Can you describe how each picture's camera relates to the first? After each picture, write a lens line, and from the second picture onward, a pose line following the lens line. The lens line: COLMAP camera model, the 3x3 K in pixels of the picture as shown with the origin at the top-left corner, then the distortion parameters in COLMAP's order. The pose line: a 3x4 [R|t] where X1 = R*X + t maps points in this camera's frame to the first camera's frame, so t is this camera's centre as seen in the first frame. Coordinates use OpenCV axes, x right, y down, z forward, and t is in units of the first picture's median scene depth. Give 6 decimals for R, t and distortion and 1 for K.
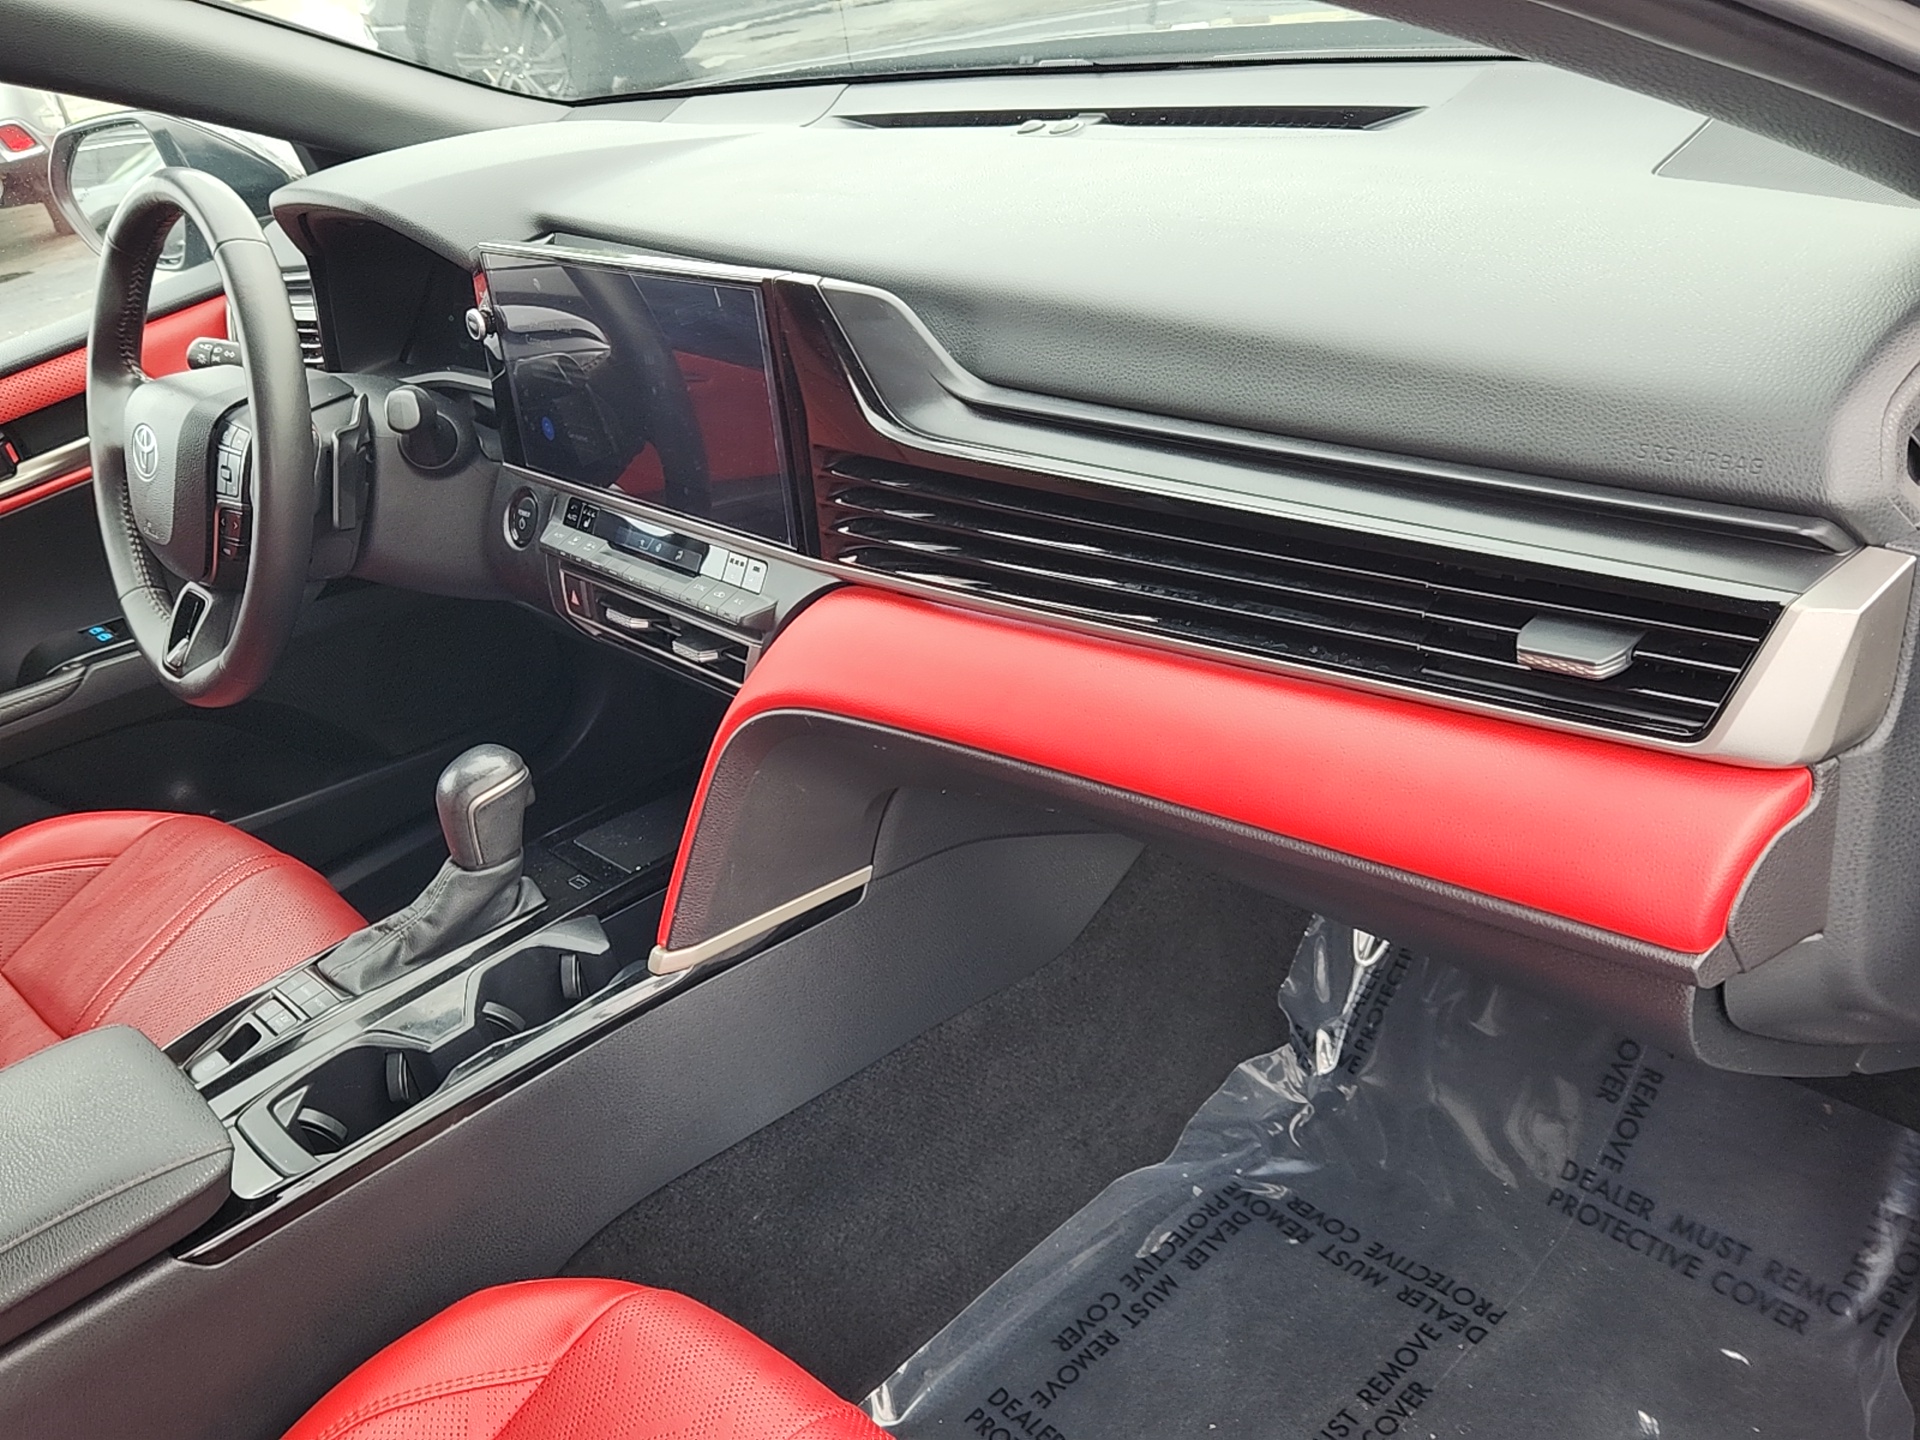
lens RADIAL K [[1754.9, 0, 972.3], [0, 1754.9, 715.2], [0, 0, 1]] dist [0.021641, 0.000000]
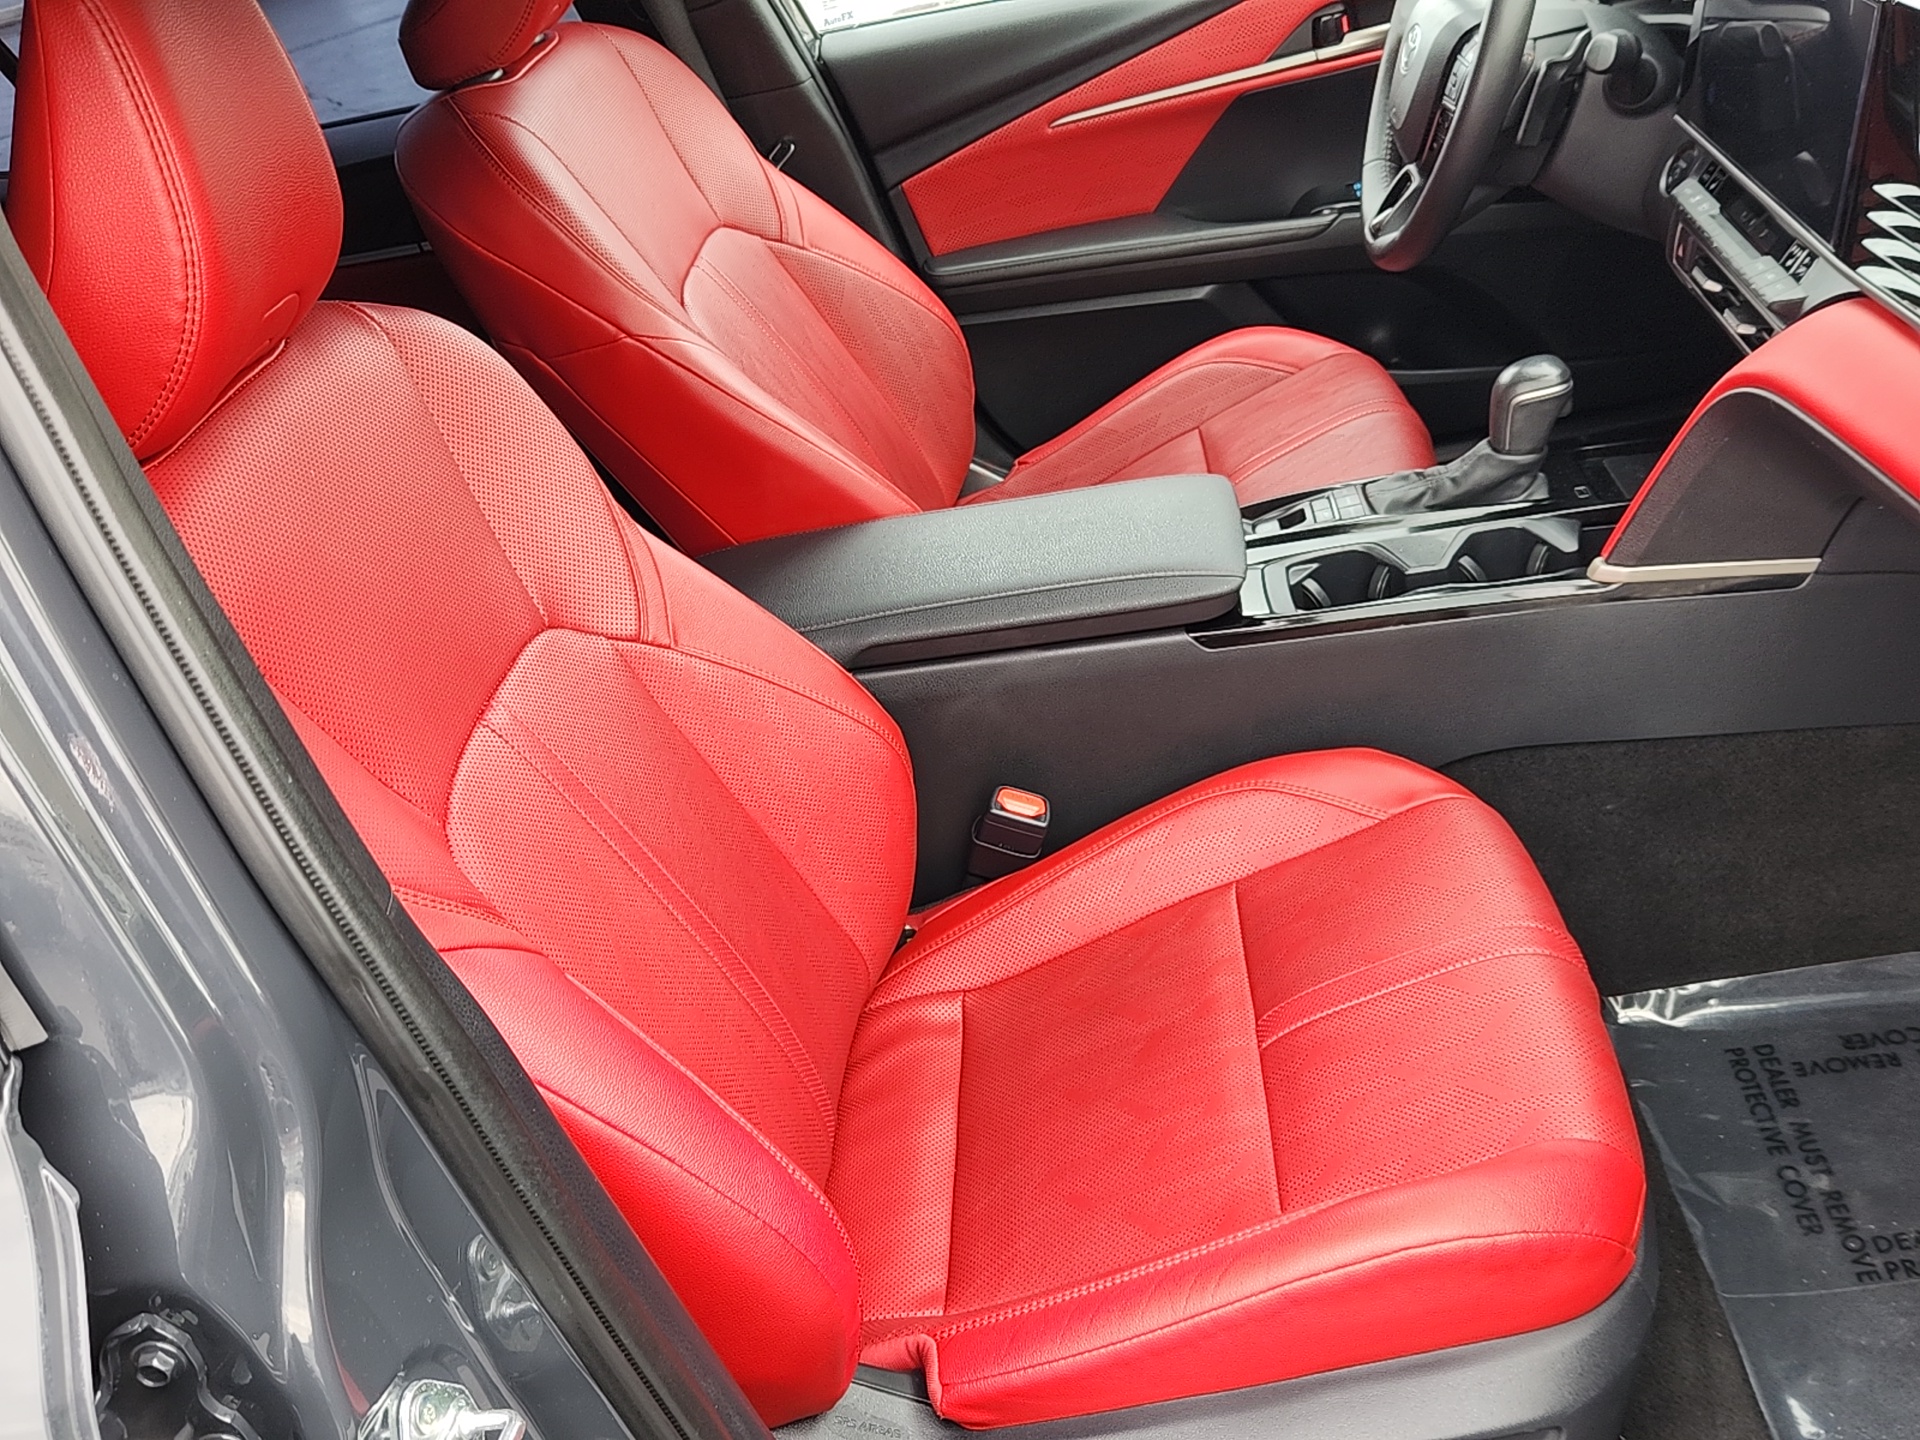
lens RADIAL K [[1754.9, 0, 952.7], [0, 1754.9, 724.5], [0, 0, 1]] dist [0.021641, 0.000000]
pose [[0.712890, 0.399244, -0.576534, 0.227392], [-0.259205, 0.913915, 0.312366, -0.022900], [0.651613, -0.073242, 0.755007, -0.189431]]
